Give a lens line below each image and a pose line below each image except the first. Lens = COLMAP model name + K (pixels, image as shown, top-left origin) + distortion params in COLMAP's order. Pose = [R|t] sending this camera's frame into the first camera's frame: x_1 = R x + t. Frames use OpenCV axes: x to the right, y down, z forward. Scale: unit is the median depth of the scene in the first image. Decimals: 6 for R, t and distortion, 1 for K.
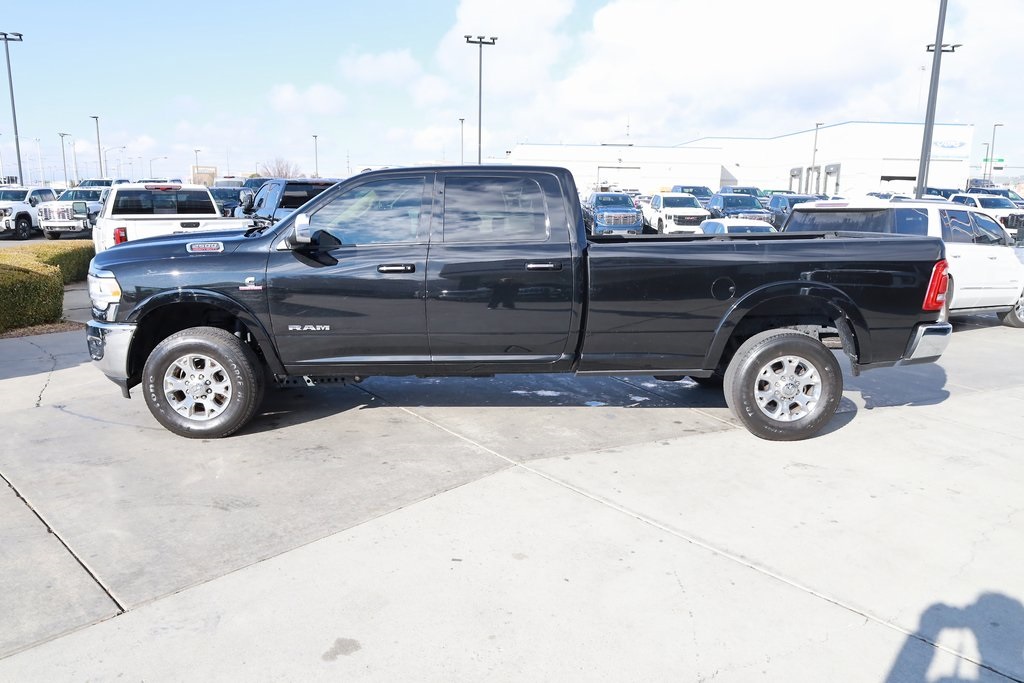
lens RADIAL K [[765.6, 0, 512.0], [0, 765.6, 341.5], [0, 0, 1]] dist [0.002496, -0.002893]
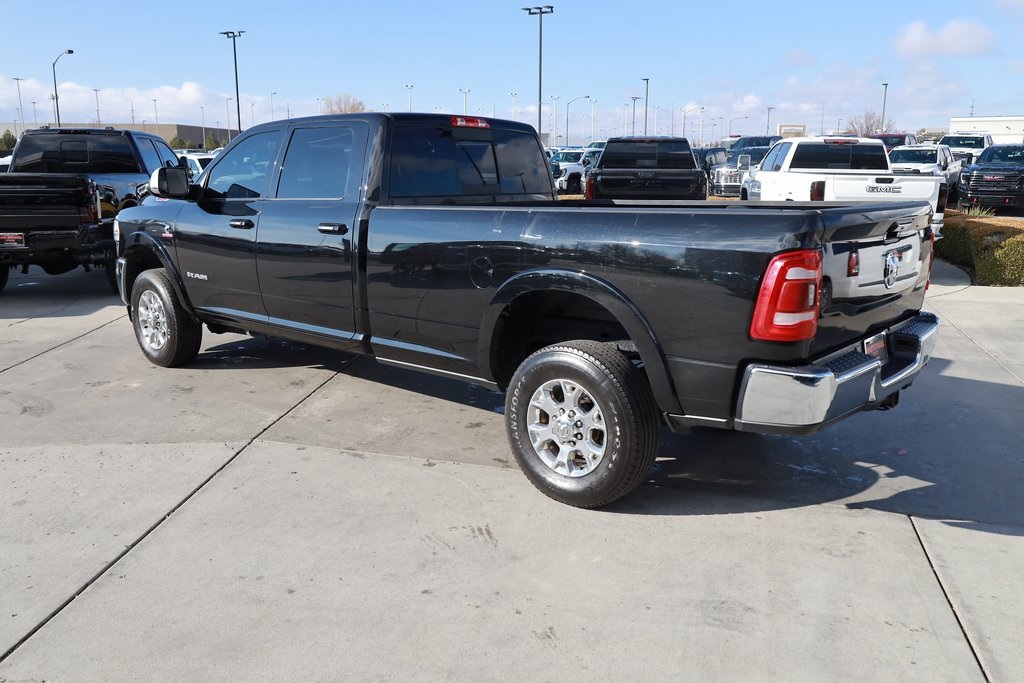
lens RADIAL K [[854.9, 0, 512.0], [0, 854.9, 341.5], [0, 0, 1]] dist [-0.022684, -0.001314]
pose [[0.733775, 0.137601, -0.665312, 0.692337], [-0.121387, 0.990071, 0.070890, -0.052617], [0.668461, 0.028743, 0.743192, 0.340062]]
